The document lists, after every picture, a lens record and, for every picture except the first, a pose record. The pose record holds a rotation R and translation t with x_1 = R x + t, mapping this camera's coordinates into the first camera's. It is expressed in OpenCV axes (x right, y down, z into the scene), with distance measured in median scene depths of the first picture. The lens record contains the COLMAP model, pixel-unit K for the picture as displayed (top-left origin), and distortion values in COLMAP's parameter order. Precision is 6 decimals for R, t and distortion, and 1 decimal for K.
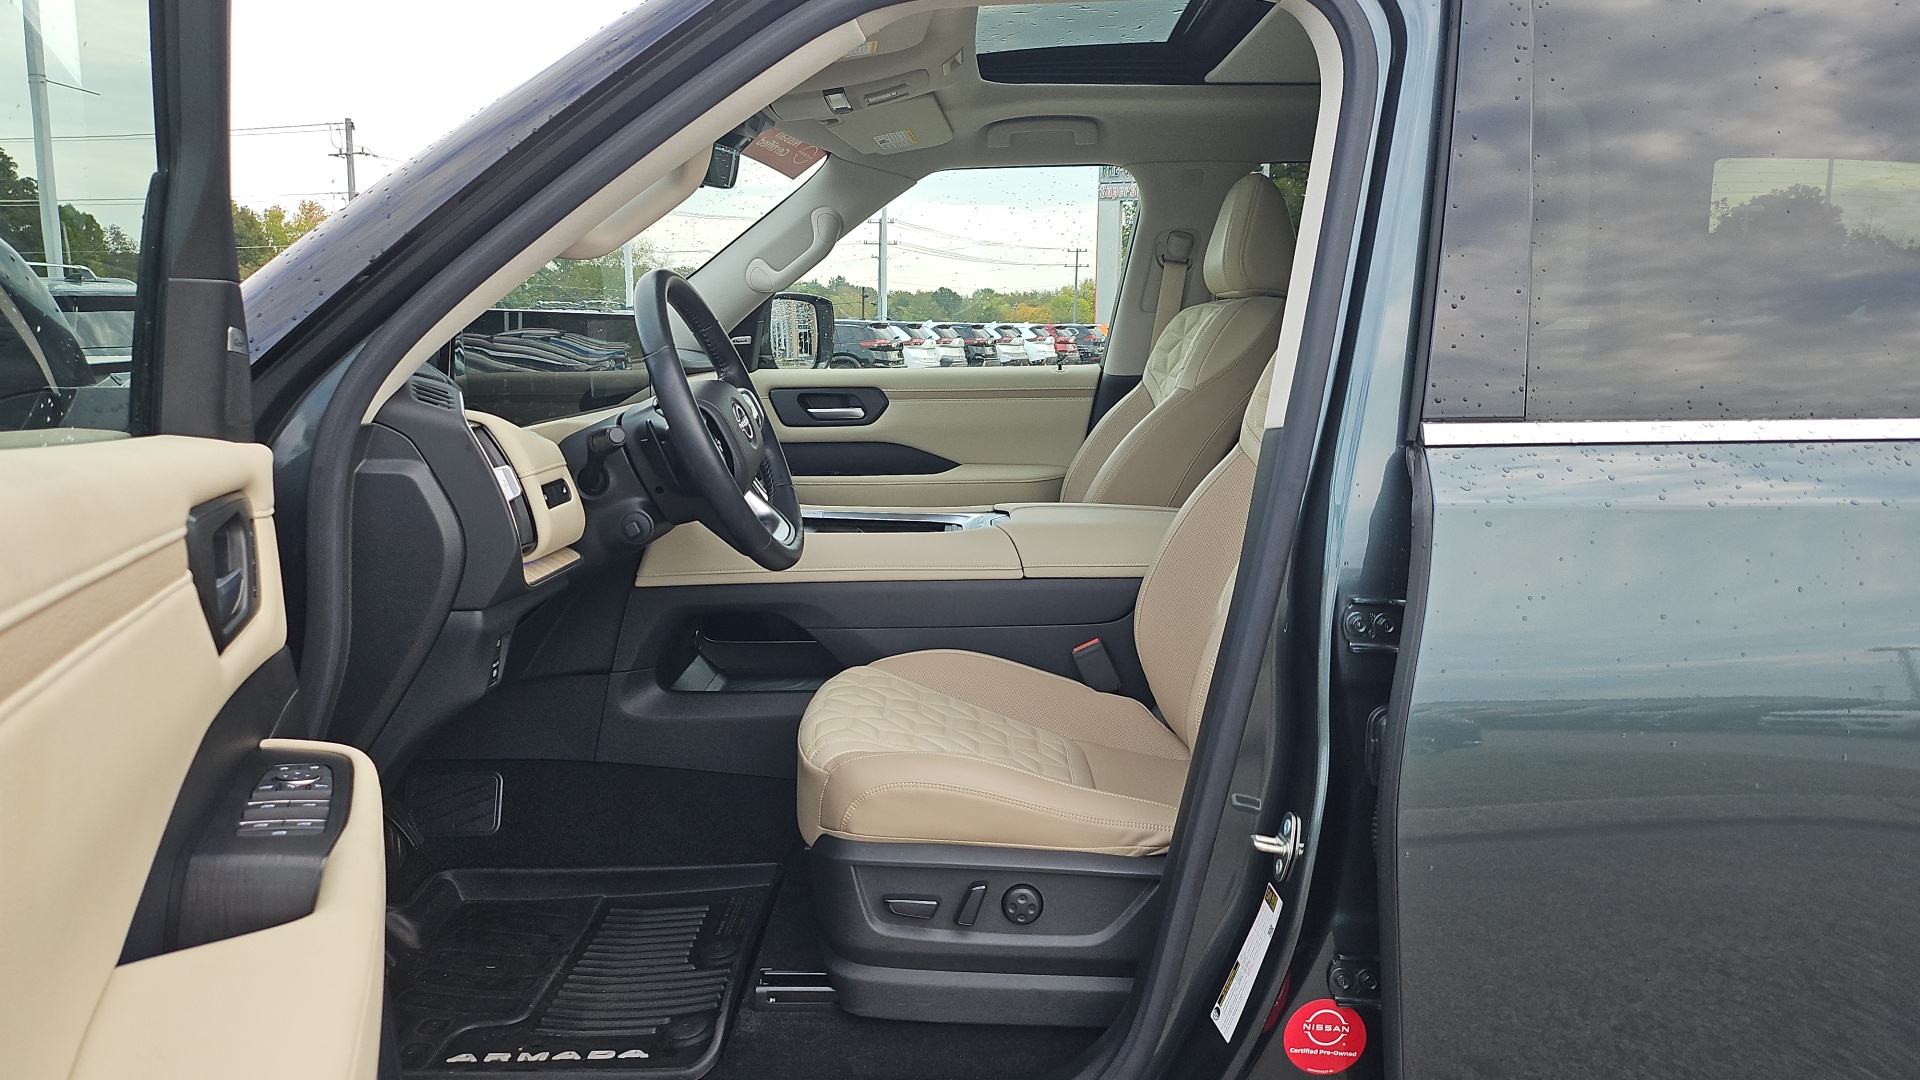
lens RADIAL K [[1361.8, 0, 970.0], [0, 1361.8, 536.9], [0, 0, 1]] dist [0.052297, -0.052125]
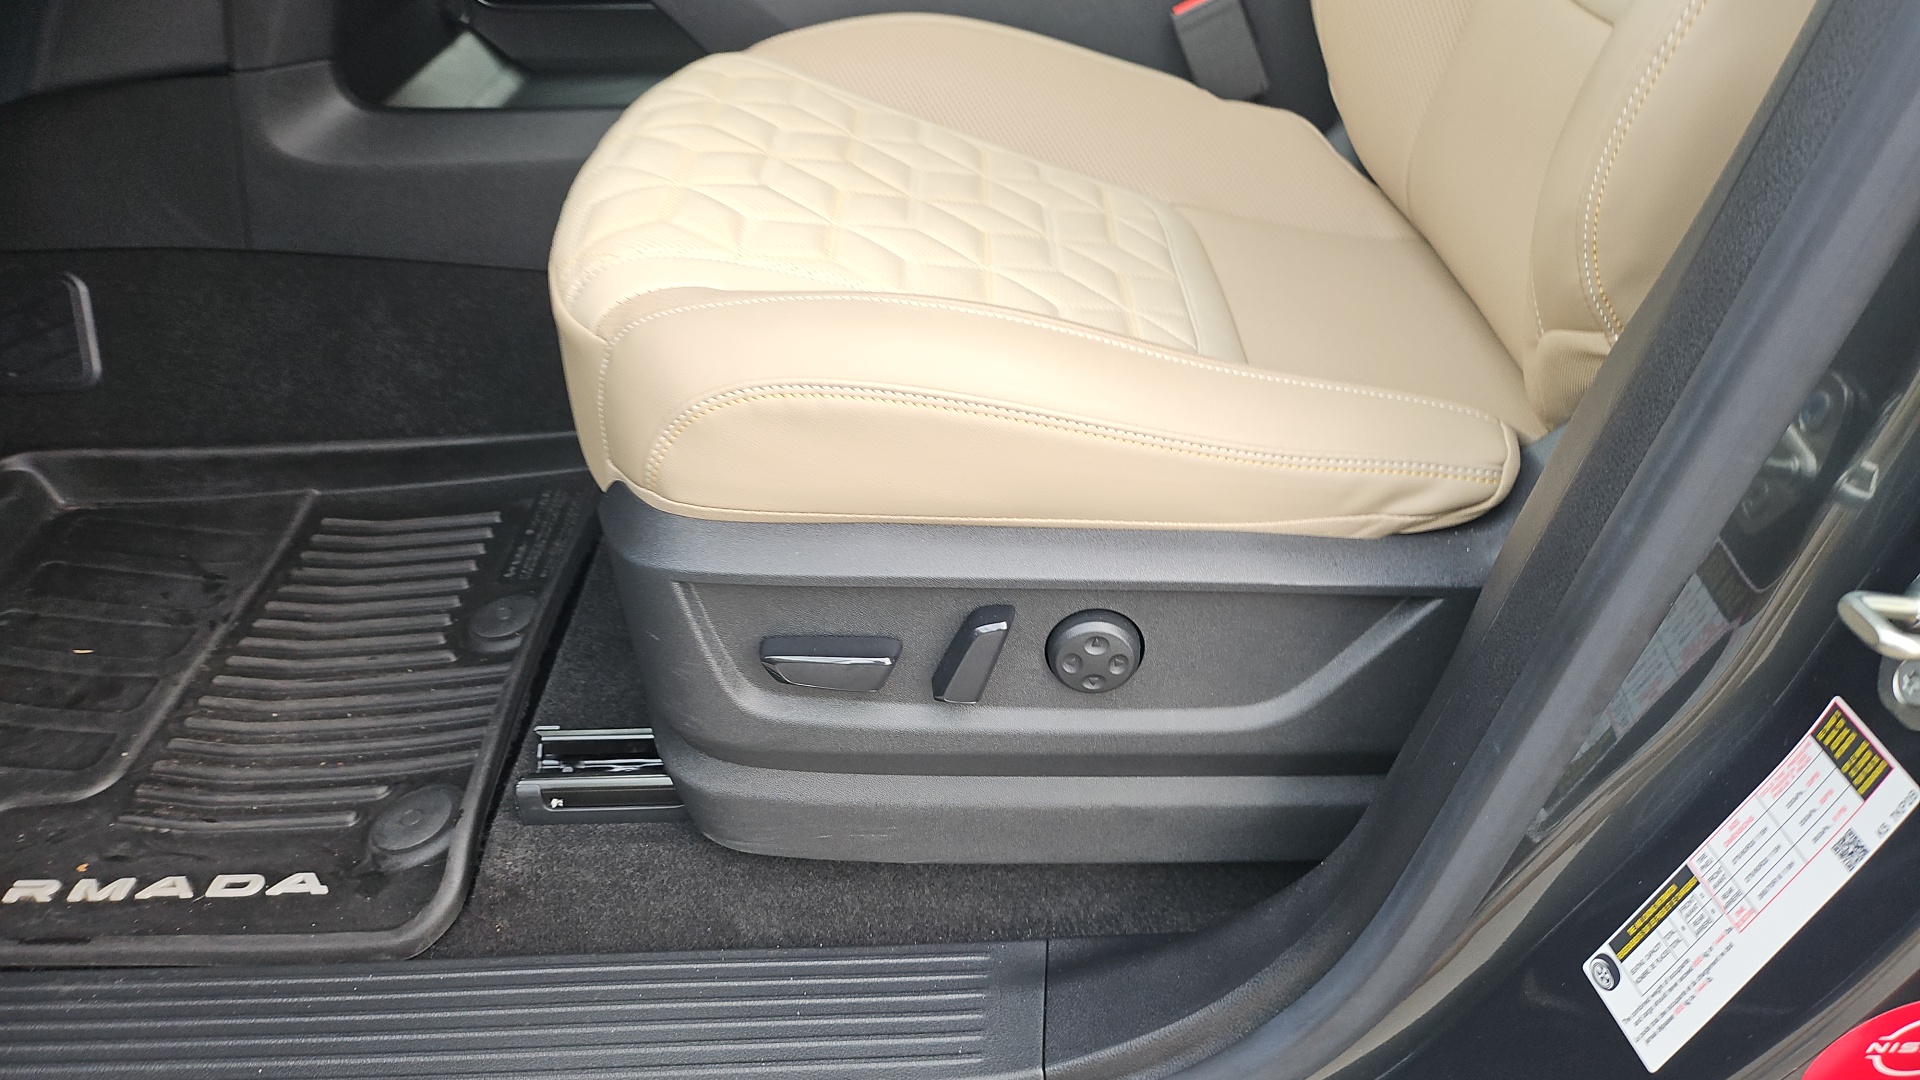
lens RADIAL K [[1361.8, 0, 990.3], [0, 1361.8, 524.8], [0, 0, 1]] dist [0.052297, -0.052125]
pose [[0.999708, -0.022591, 0.008620, 0.003154], [0.016860, 0.906812, 0.421198, 0.051075], [-0.017332, -0.420929, 0.906928, 0.575076]]
